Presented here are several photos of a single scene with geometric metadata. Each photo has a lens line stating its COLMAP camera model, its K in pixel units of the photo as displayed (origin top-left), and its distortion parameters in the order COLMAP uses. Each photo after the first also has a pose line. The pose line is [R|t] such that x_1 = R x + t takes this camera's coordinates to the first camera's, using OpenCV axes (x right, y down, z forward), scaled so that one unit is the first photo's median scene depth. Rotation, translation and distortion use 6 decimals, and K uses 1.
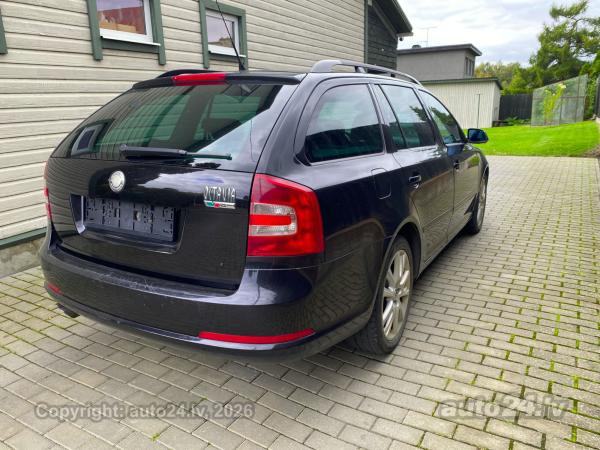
lens RADIAL K [[463.5, 0, 300.5], [0, 463.5, 224.3], [0, 0, 1]] dist [0.024470, -0.020110]
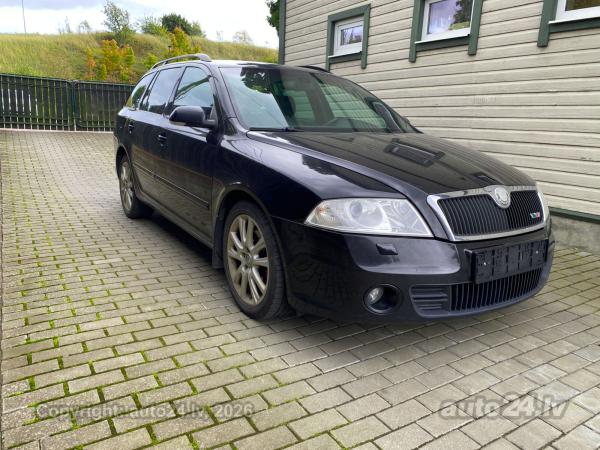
lens RADIAL K [[463.5, 0, 301.4], [0, 463.5, 223.8], [0, 0, 1]] dist [0.024470, -0.020110]
pose [[-0.465144, 0.196832, -0.863075, 0.941169], [-0.247469, 0.907183, 0.340261, -0.324662], [0.849941, 0.371855, -0.373261, 1.451397]]
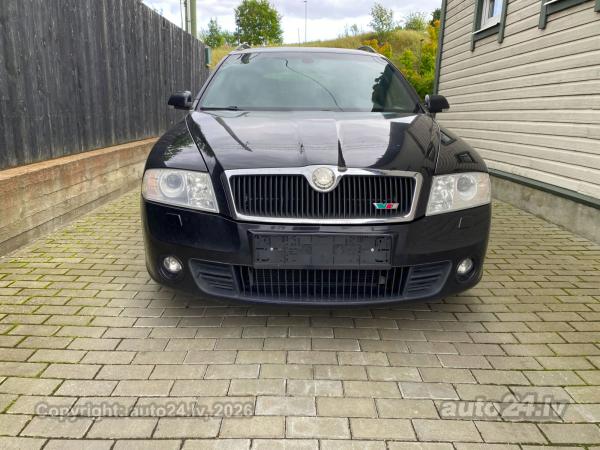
lens RADIAL K [[463.5, 0, 300.1], [0, 463.5, 224.4], [0, 0, 1]] dist [0.024470, -0.020110]
pose [[-0.866144, 0.129140, -0.482822, 0.609659], [-0.122530, 0.881693, 0.455635, -0.395901], [0.484542, 0.453806, -0.747850, 1.794933]]
